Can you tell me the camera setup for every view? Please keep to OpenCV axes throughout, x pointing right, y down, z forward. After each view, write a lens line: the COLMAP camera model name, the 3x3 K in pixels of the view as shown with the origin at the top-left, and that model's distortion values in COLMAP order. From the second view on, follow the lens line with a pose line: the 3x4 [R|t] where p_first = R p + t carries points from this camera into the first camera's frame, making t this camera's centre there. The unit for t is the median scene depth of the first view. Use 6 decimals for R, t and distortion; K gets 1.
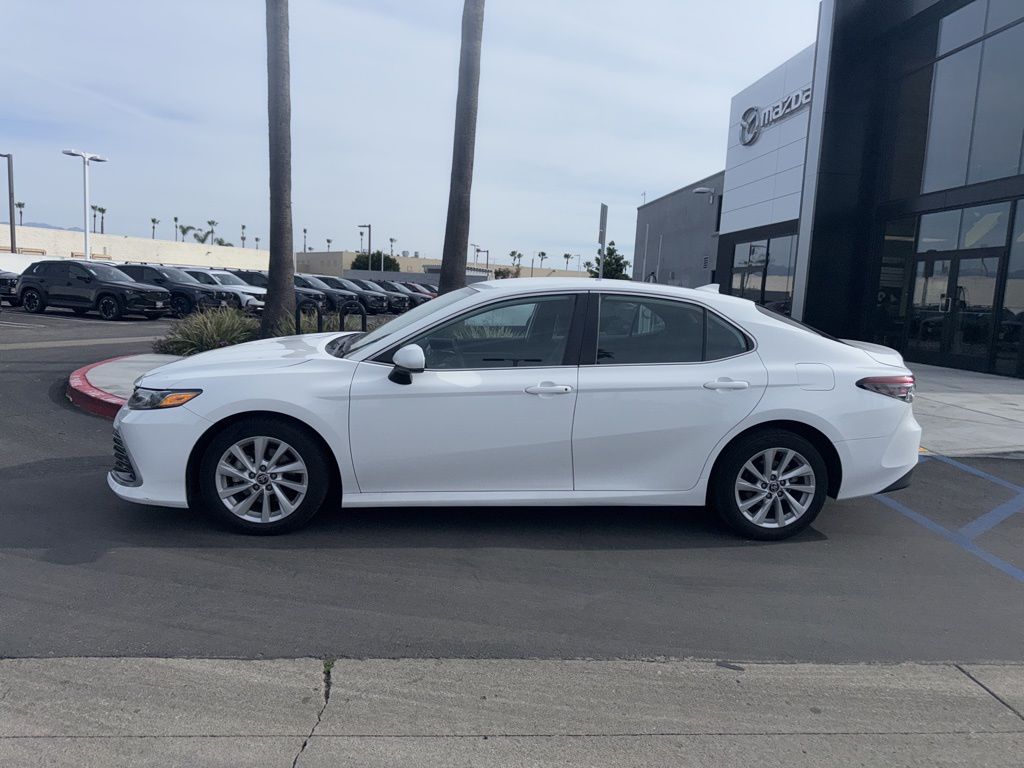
lens RADIAL K [[726.8, 0, 506.3], [0, 726.8, 384.1], [0, 0, 1]] dist [0.028861, -0.035352]
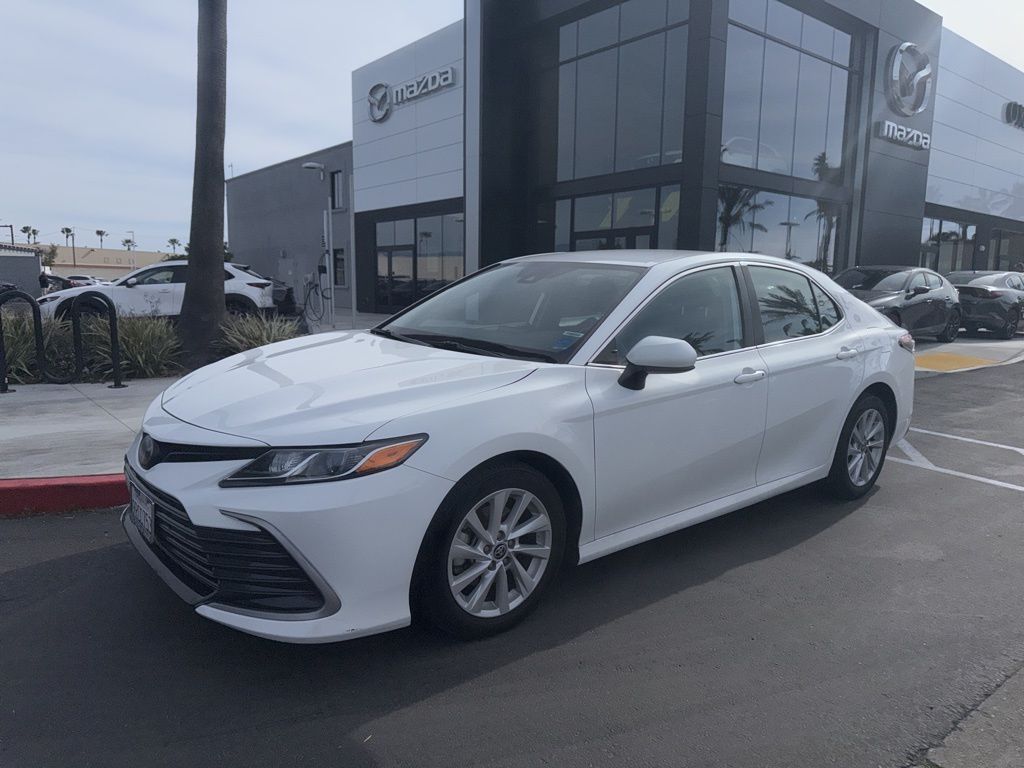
lens RADIAL K [[726.8, 0, 502.1], [0, 726.8, 389.8], [0, 0, 1]] dist [0.028861, -0.035352]
pose [[0.833412, -0.113508, 0.540869, -0.634219], [0.094377, 0.993536, 0.063081, -0.057305], [-0.544533, -0.001527, 0.838738, 0.402691]]
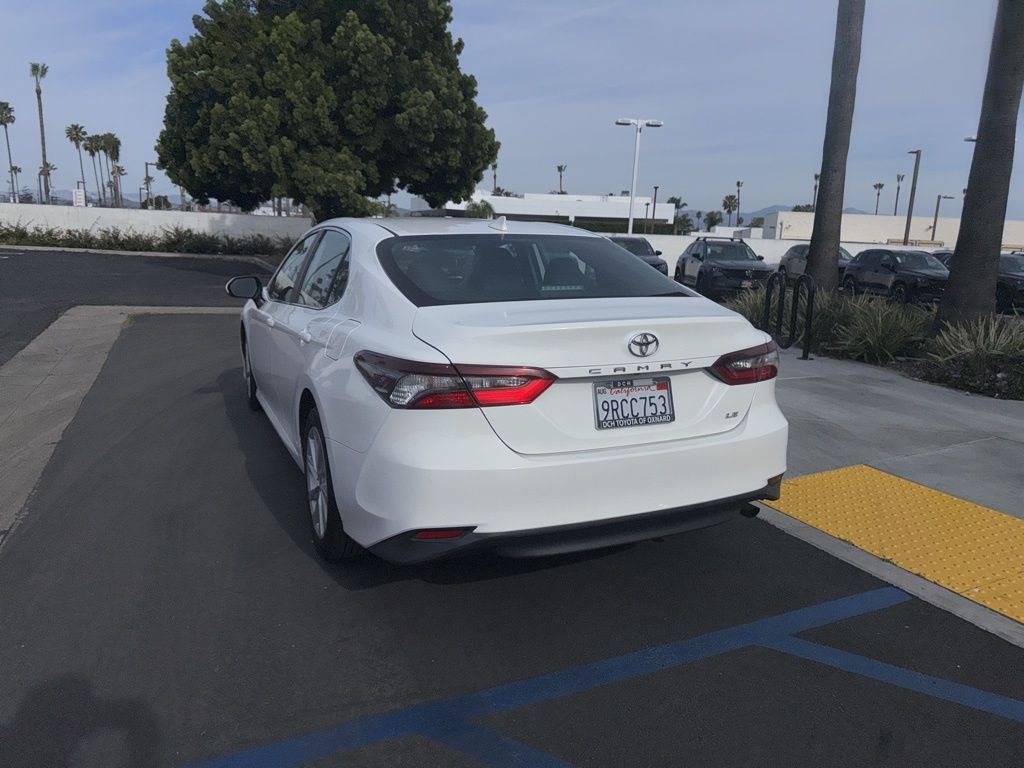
lens RADIAL K [[726.8, 0, 499.3], [0, 726.8, 376.9], [0, 0, 1]] dist [0.028861, -0.035352]
pose [[0.315314, 0.137992, -0.938901, 1.112743], [-0.145993, 0.984647, 0.095686, -0.061504], [0.937690, 0.106902, 0.330619, 0.920274]]
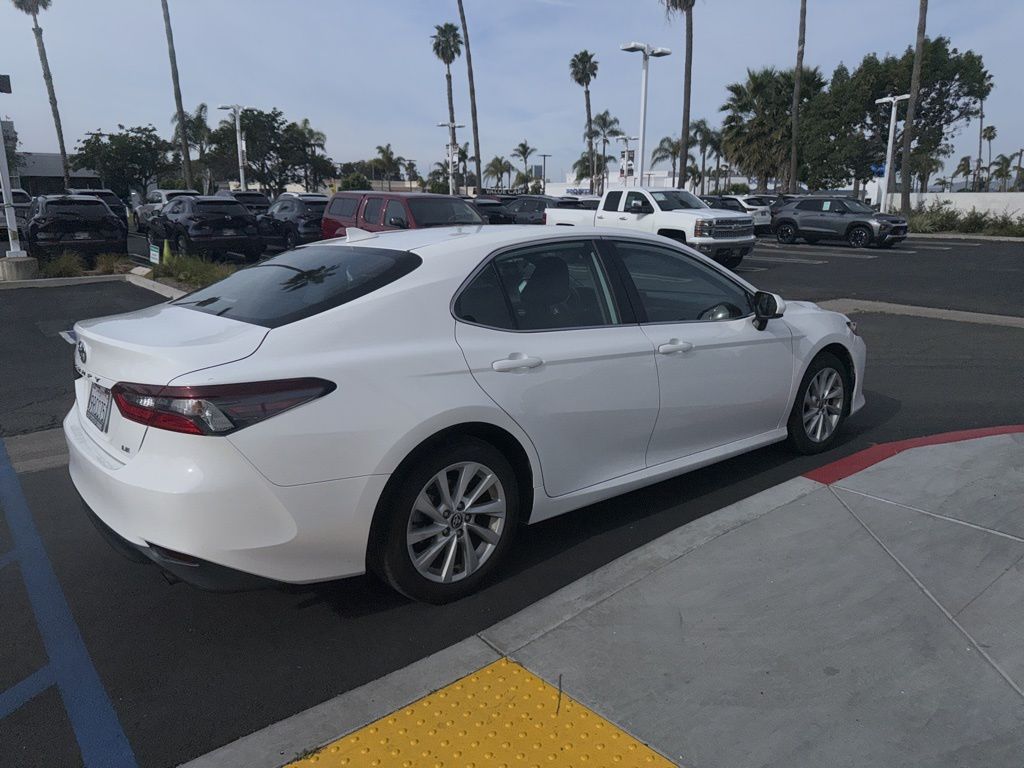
lens RADIAL K [[726.8, 0, 498.4], [0, 726.8, 368.3], [0, 0, 1]] dist [0.028861, -0.035352]
pose [[-0.830386, 0.073624, -0.552302, 0.655963], [-0.110824, 0.949603, 0.293209, -0.265890], [0.546056, 0.304685, -0.780378, 1.927776]]
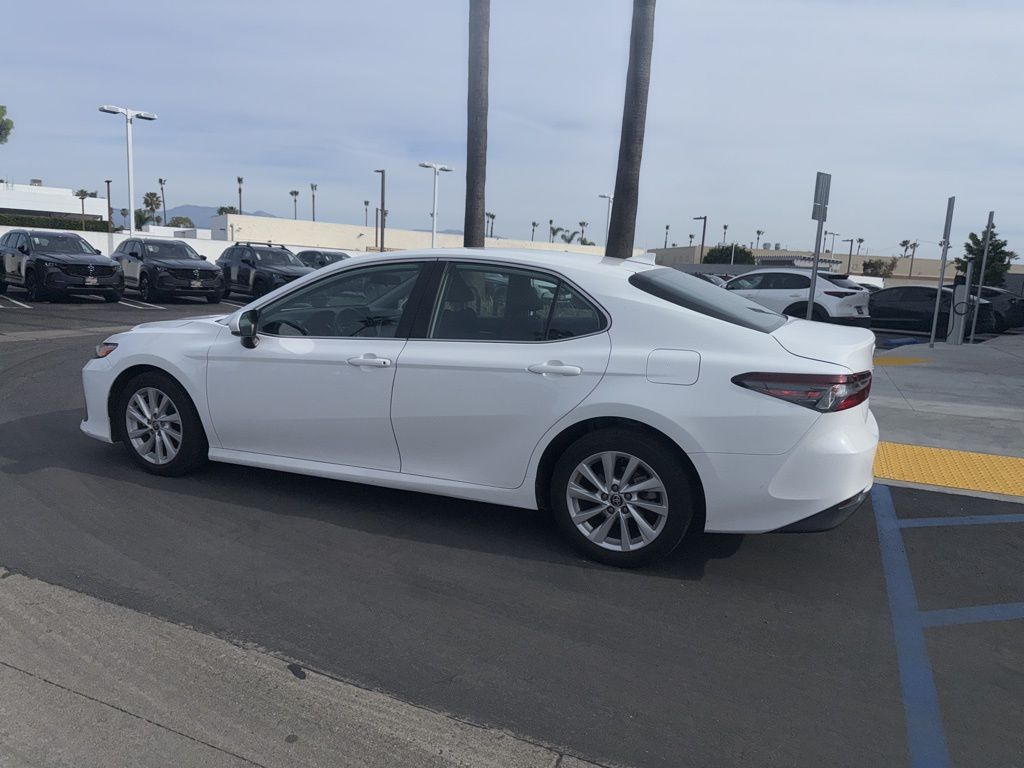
lens RADIAL K [[726.8, 0, 498.8], [0, 726.8, 382.1], [0, 0, 1]] dist [0.028861, -0.035352]
pose [[0.877177, 0.067947, -0.475335, 0.628890], [-0.066700, 0.997582, 0.019513, 0.003932], [0.475512, 0.014589, 0.879588, 0.231571]]
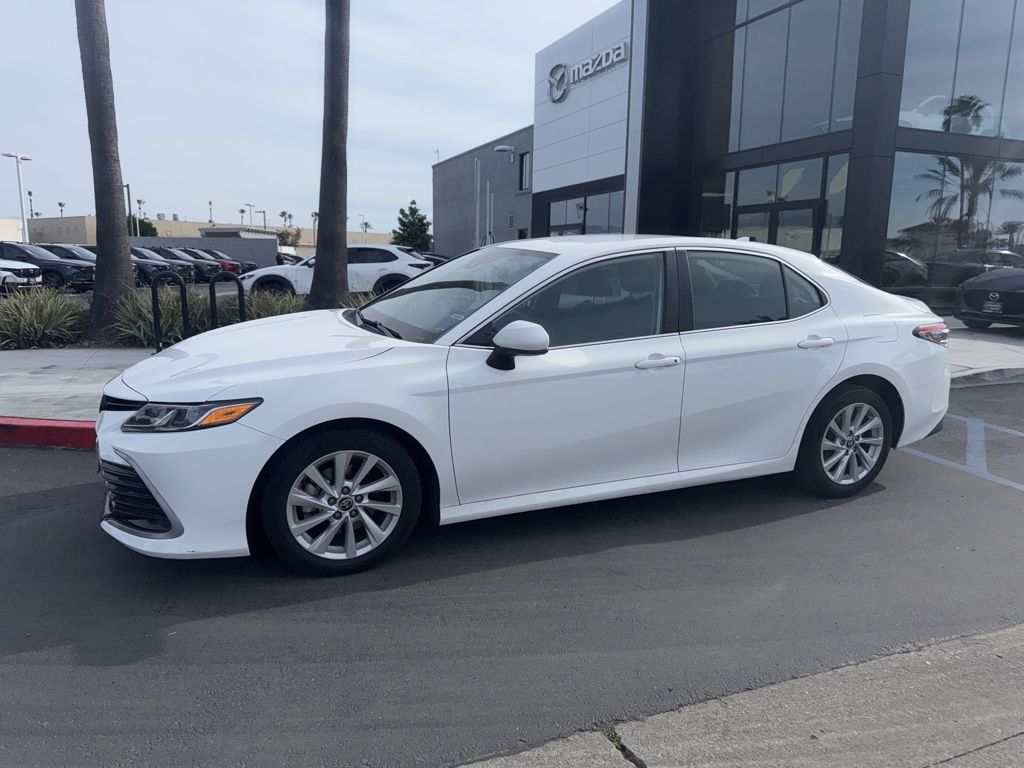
lens RADIAL K [[726.8, 0, 503.0], [0, 726.8, 388.6], [0, 0, 1]] dist [0.028861, -0.035352]
pose [[0.955351, -0.086605, 0.282495, -0.356368], [0.070061, 0.995211, 0.068166, -0.032330], [-0.287046, -0.045330, 0.956844, 0.195246]]
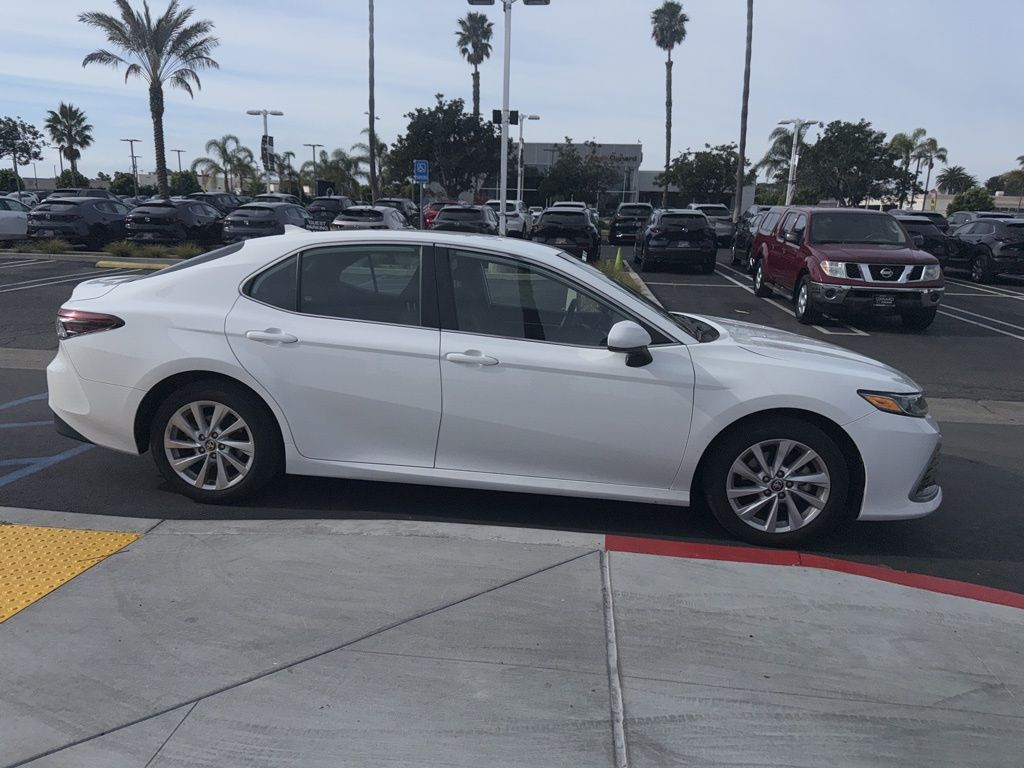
lens RADIAL K [[727.9, 0, 502.2], [0, 727.9, 385.2], [0, 0, 1]] dist [0.026844, -0.033627]
pose [[-0.978320, -0.120941, 0.168119, -0.167347], [-0.053227, 0.931337, 0.360246, -0.341550], [-0.200144, 0.343488, -0.917583, 2.153024]]
